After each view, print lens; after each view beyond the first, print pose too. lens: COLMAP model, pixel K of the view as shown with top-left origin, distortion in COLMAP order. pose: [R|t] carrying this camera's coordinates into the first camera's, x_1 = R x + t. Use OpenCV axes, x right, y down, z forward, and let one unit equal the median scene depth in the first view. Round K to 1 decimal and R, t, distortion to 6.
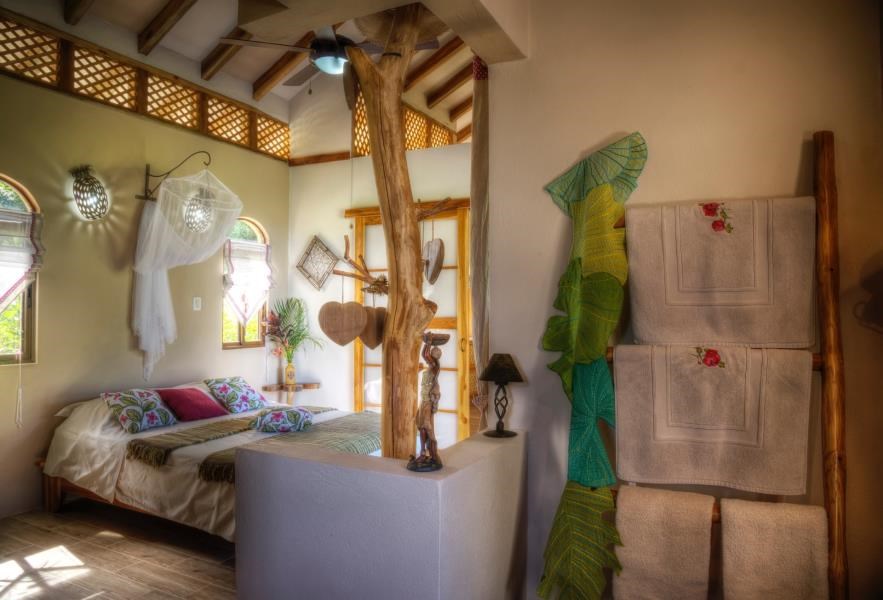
lens RADIAL K [[638.7, 0, 440.1], [0, 638.7, 300.2], [0, 0, 1]] dist [-0.001550, -0.000019]
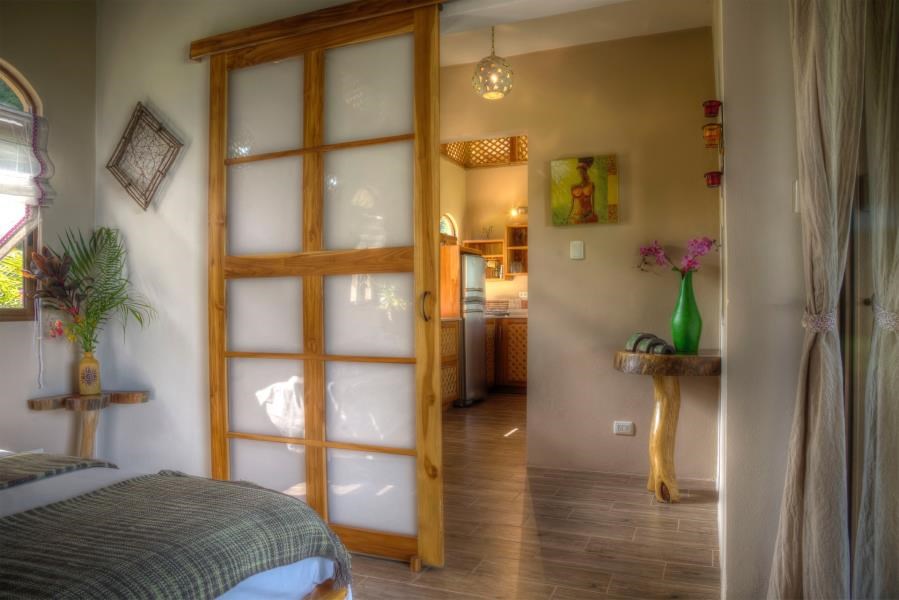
lens RADIAL K [[638.0, 0, 450.1], [0, 638.0, 300.4], [0, 0, 1]] dist [-0.001590, -0.001109]
pose [[0.998539, -0.005641, 0.053741, 0.024736], [0.005359, 0.999971, 0.005396, 0.056266], [-0.053770, -0.005101, 0.998540, 0.485338]]
